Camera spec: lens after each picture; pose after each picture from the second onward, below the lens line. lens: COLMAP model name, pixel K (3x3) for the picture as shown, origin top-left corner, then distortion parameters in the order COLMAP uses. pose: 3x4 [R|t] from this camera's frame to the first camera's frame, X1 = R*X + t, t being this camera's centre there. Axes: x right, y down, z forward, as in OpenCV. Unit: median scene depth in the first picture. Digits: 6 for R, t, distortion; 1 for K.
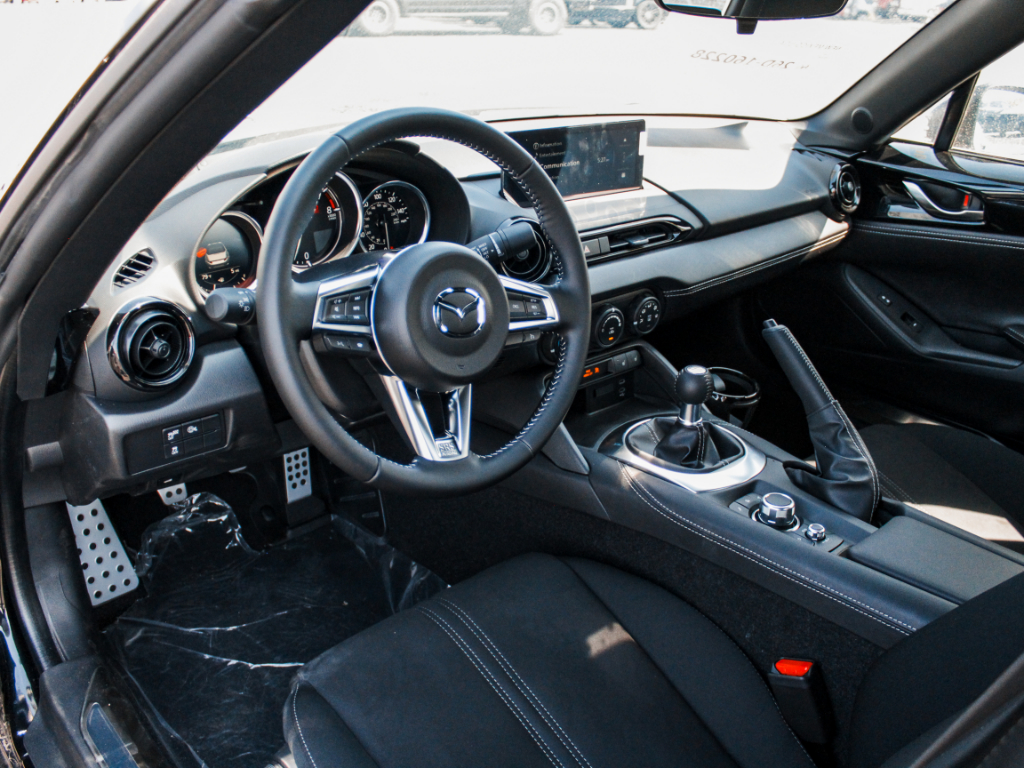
lens RADIAL K [[936.9, 0, 510.6], [0, 936.9, 383.0], [0, 0, 1]] dist [-0.143936, 0.003153]
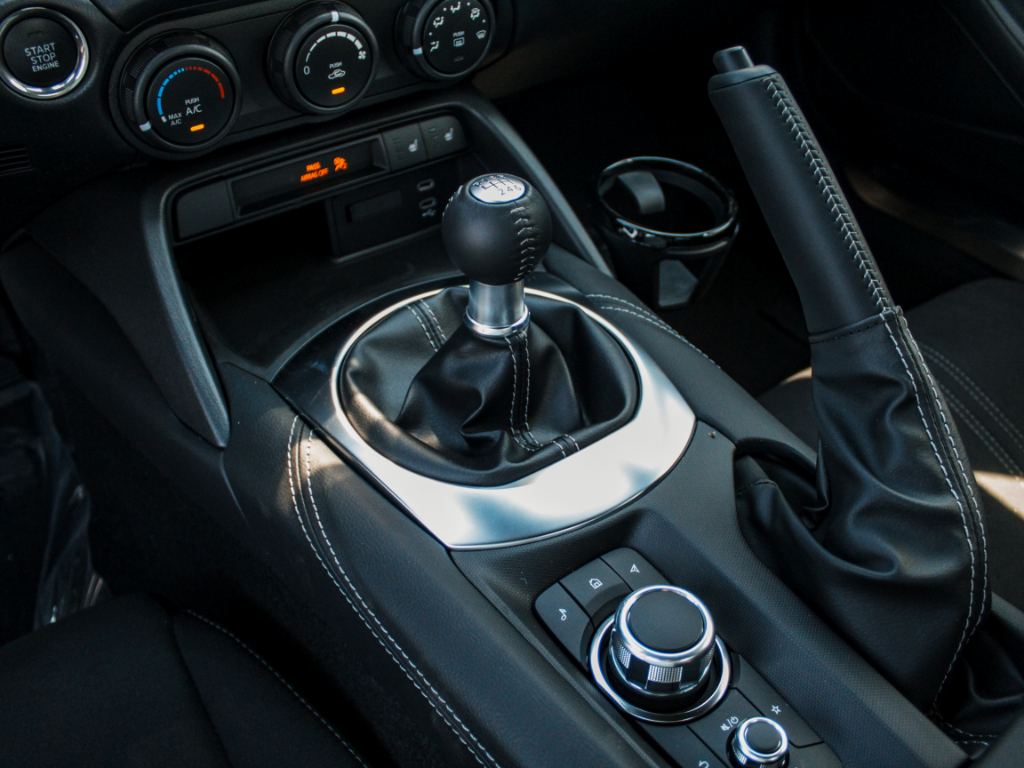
lens RADIAL K [[936.9, 0, 511.4], [0, 936.9, 388.3], [0, 0, 1]] dist [-0.143936, 0.003153]
pose [[0.995400, 0.052642, -0.080054, 0.231771], [-0.028321, 0.959862, 0.279040, -0.039083], [0.091530, -0.275489, 0.956937, 0.632916]]
